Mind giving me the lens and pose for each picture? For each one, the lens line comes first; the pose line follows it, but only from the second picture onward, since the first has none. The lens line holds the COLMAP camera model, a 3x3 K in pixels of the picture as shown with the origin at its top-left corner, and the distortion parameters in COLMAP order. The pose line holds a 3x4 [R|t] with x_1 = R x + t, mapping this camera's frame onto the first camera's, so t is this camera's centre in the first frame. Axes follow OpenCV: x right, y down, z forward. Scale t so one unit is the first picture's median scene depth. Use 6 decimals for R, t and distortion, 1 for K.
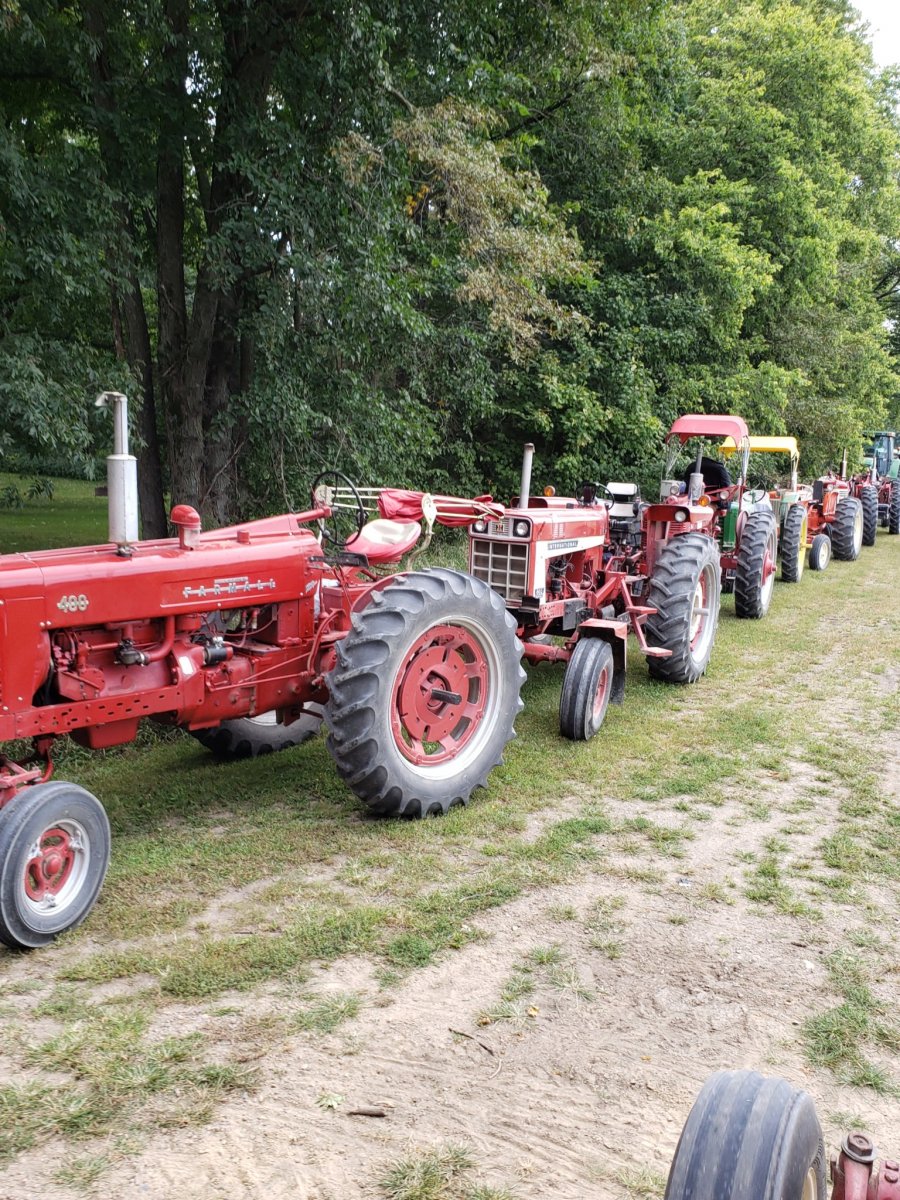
lens RADIAL K [[940.8, 0, 449.4], [0, 940.8, 525.5], [0, 0, 1]] dist [0.001867, 0.000632]
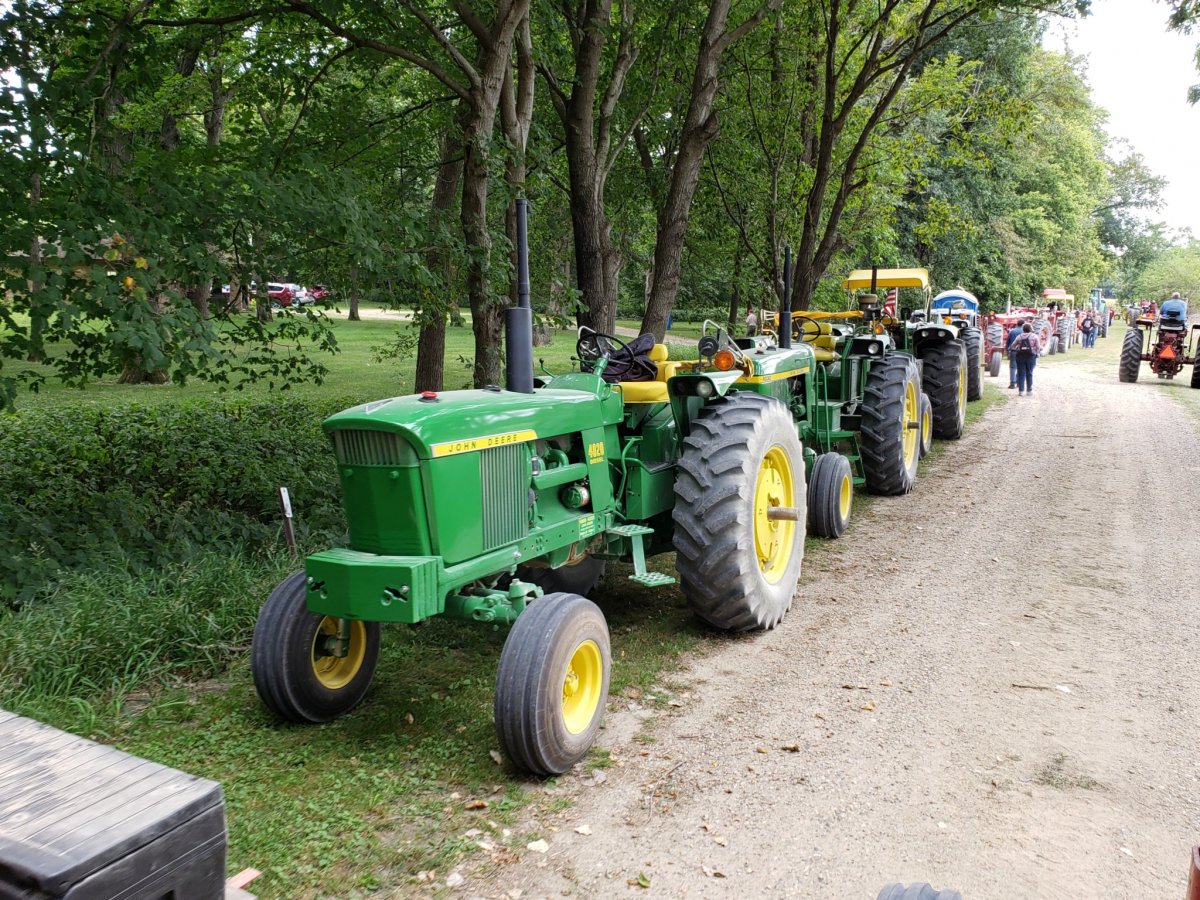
lens RADIAL K [[948.8, 0, 598.6], [0, 948.8, 373.6], [0, 0, 1]] dist [-0.001850, 0.008091]
pose [[0.999525, -0.001328, -0.030790, -0.823753], [0.001295, 0.999999, -0.001091, 0.123470], [0.030791, 0.001051, 0.999525, -1.612712]]
